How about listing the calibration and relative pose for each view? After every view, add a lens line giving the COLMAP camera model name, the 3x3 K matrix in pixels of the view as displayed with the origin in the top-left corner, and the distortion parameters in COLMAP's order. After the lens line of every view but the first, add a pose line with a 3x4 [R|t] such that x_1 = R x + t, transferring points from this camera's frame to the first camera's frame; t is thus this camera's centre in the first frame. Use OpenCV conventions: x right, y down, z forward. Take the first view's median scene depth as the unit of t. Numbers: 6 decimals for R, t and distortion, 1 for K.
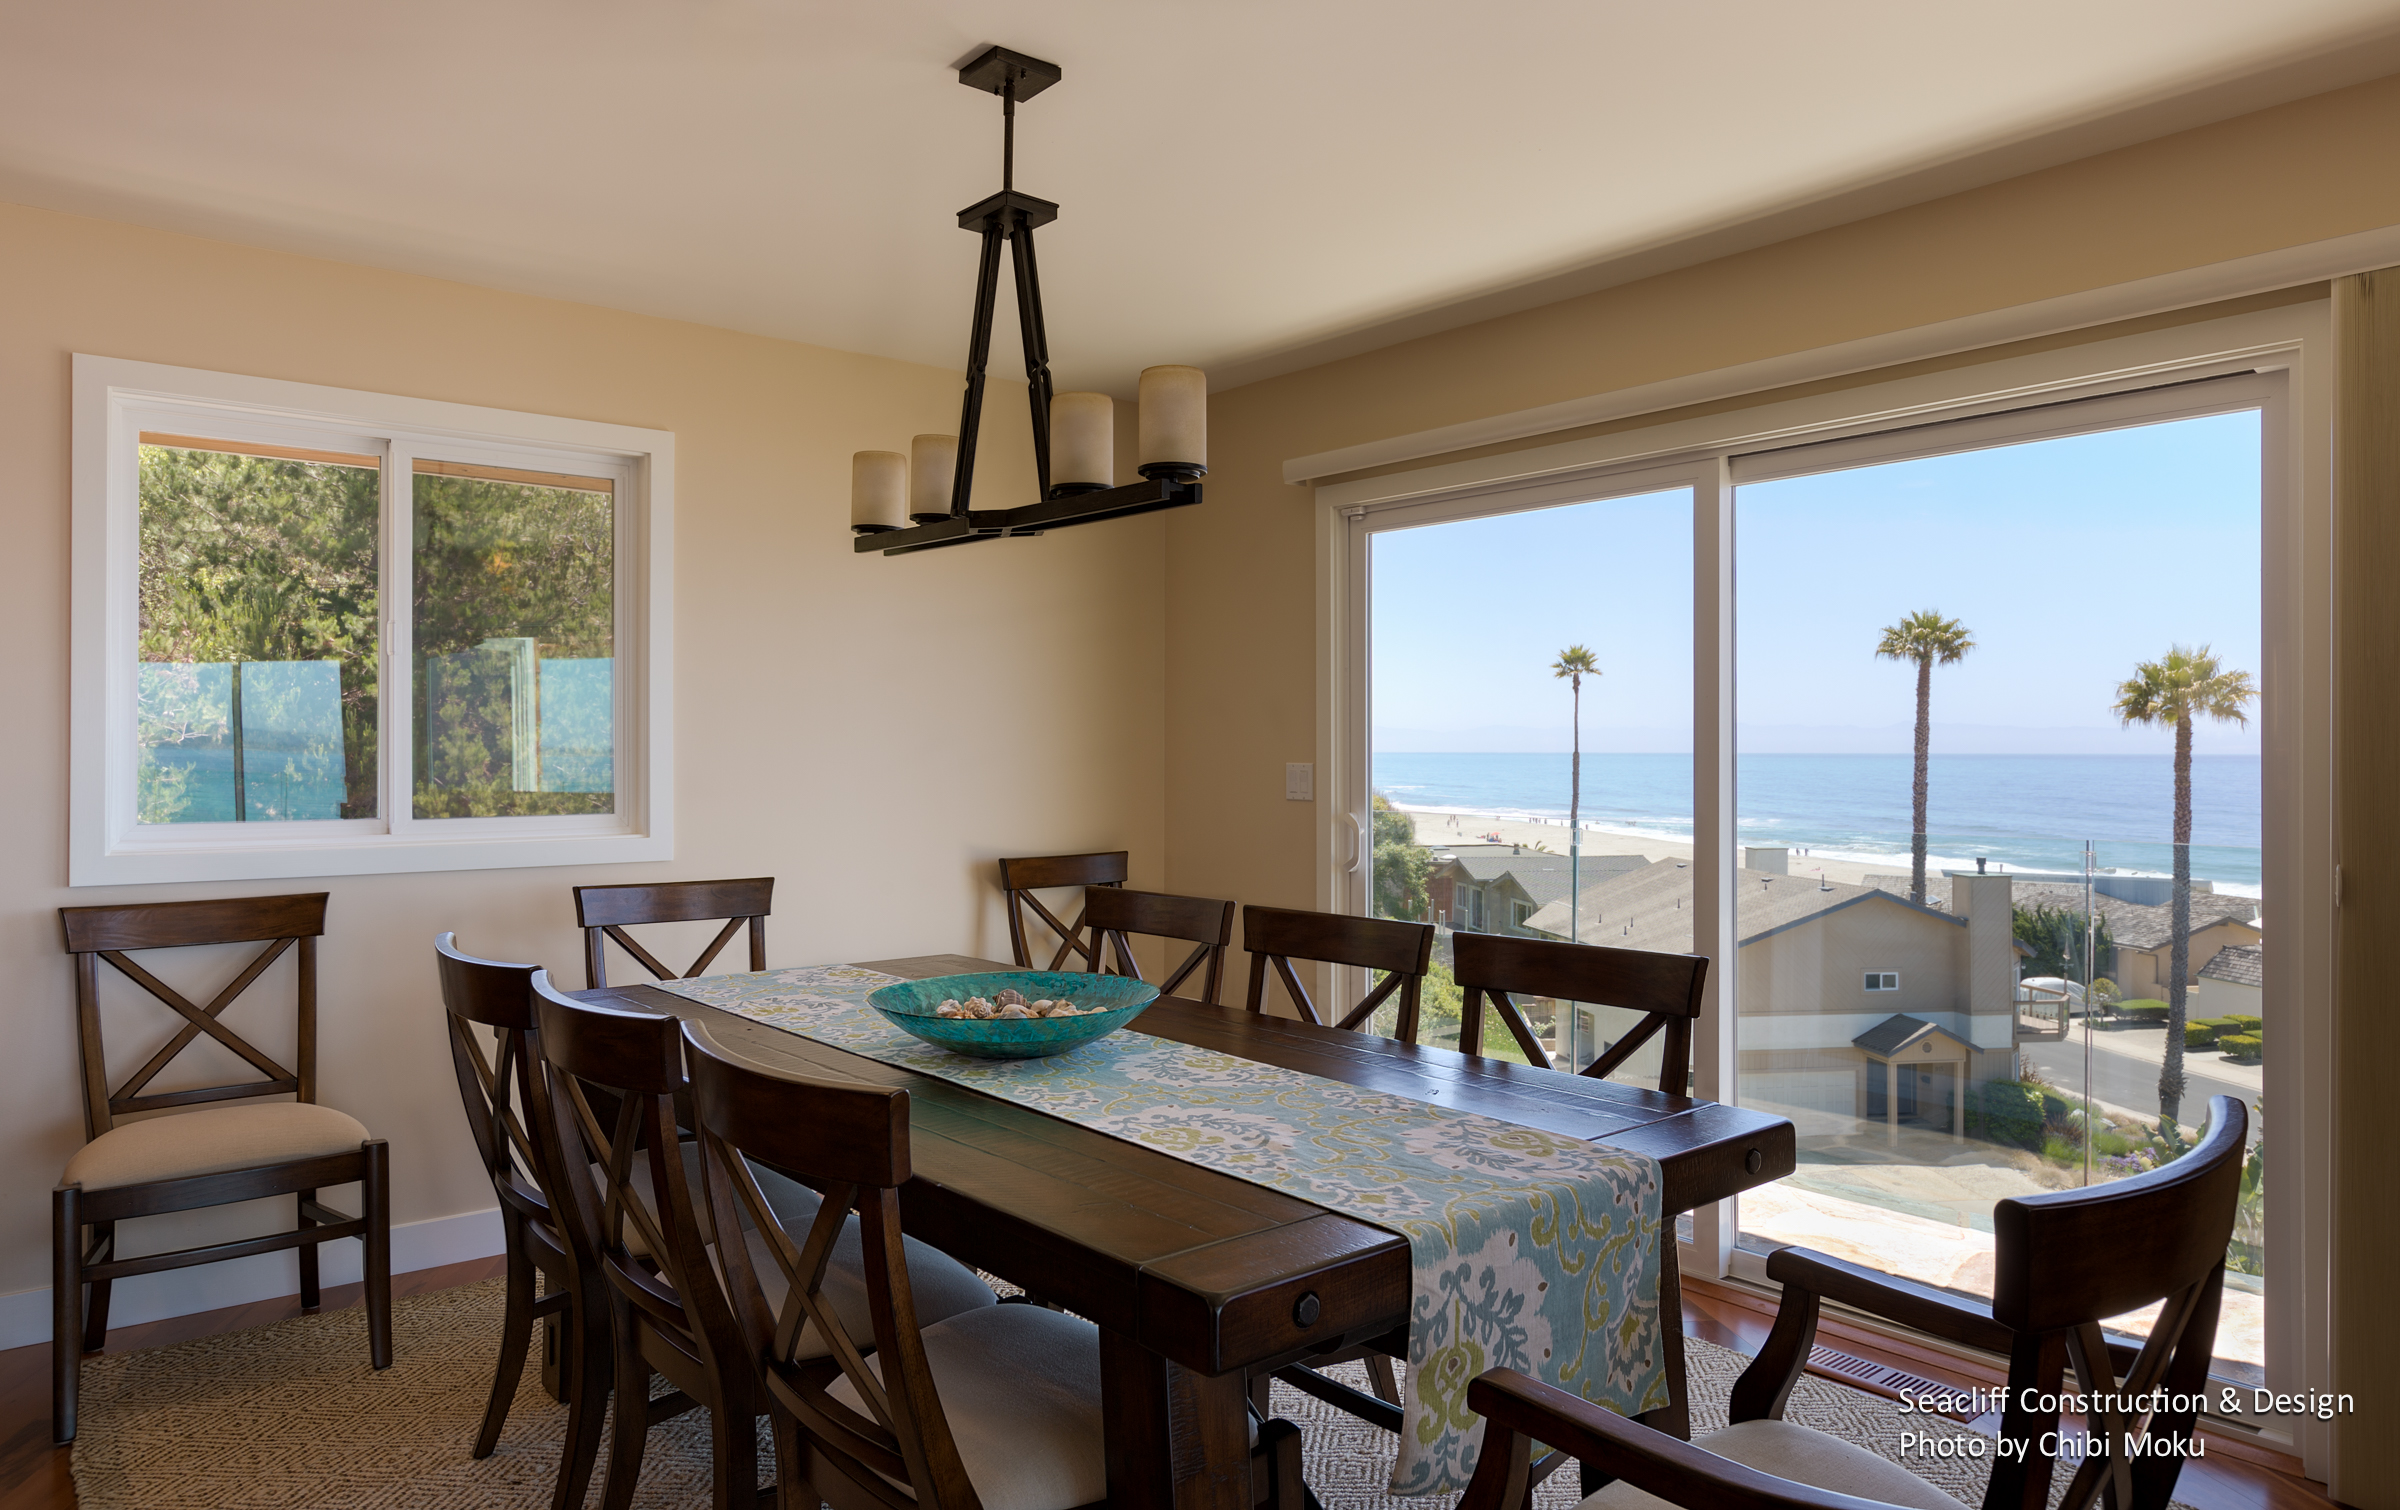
lens RADIAL K [[1558.6, 0, 1200.0], [0, 1558.6, 755.0], [0, 0, 1]] dist [0.001613, 0.000027]
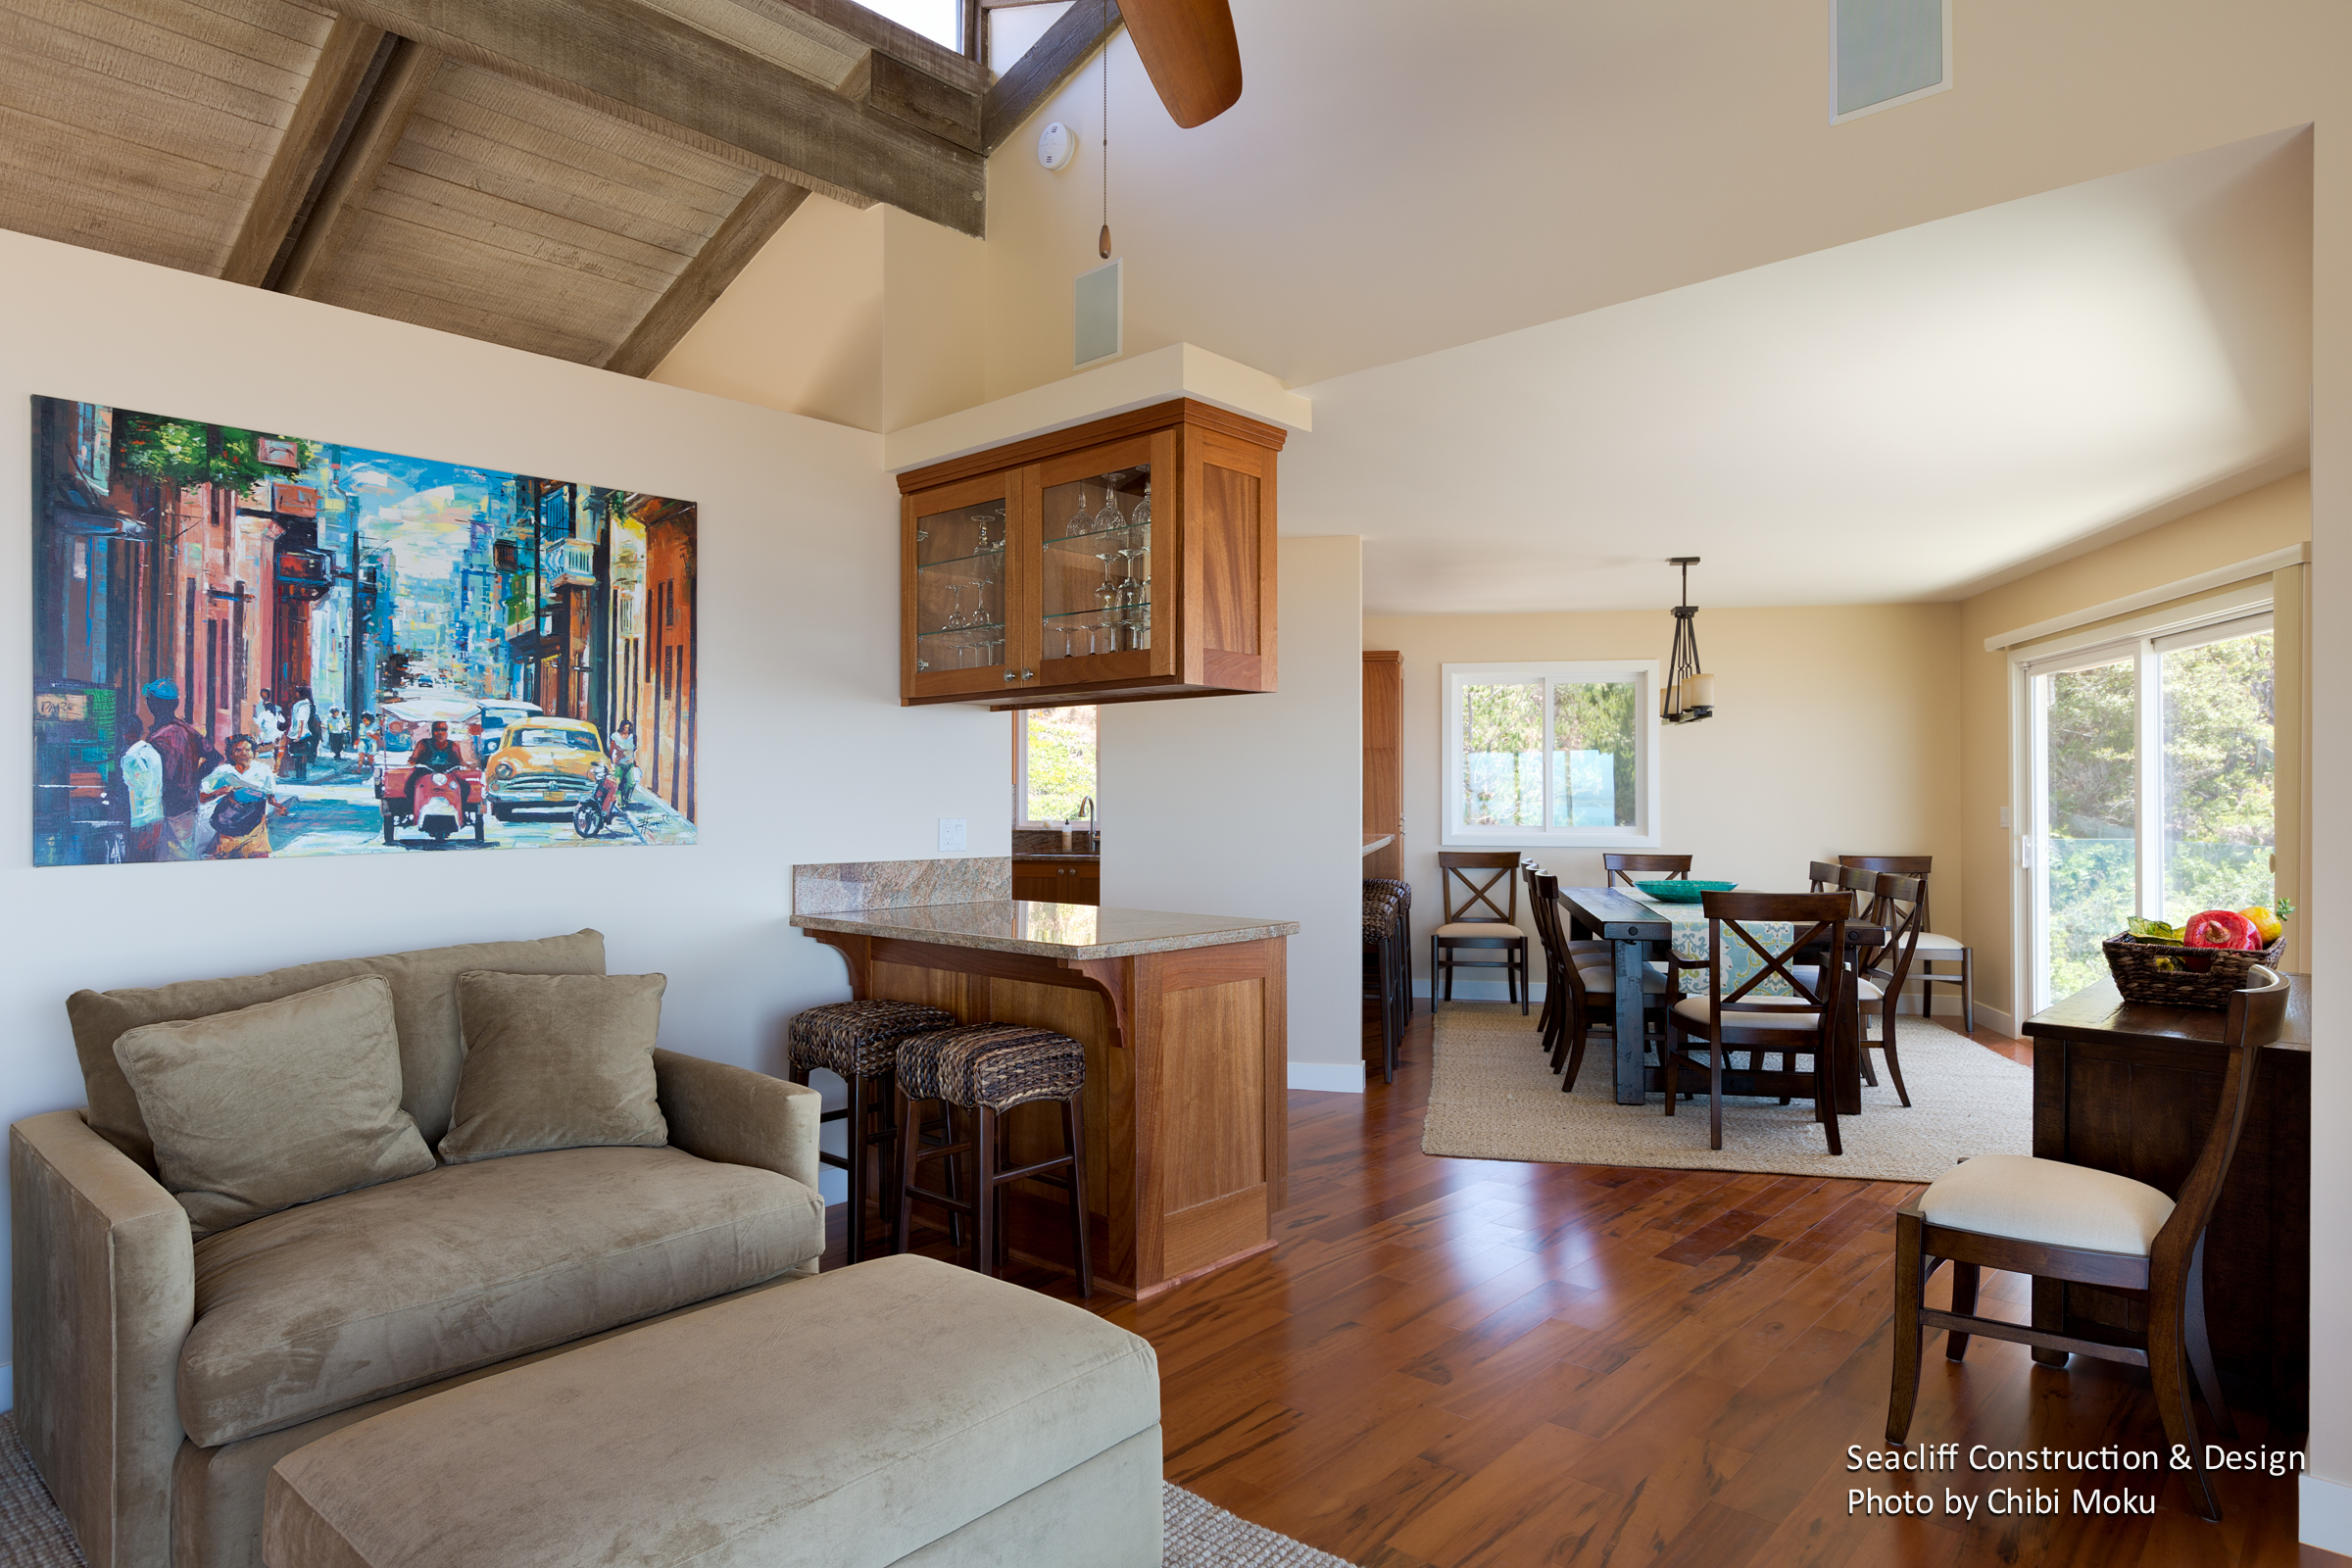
lens RADIAL K [[1341.5, 0, 1176.0], [0, 1341.5, 784.0], [0, 0, 1]] dist [-0.002219, -0.001674]
pose [[0.630479, -0.008082, -0.776164, 0.872654], [-0.003297, 0.999909, -0.013090, 0.004511], [0.776199, 0.010812, 0.630395, -0.929139]]
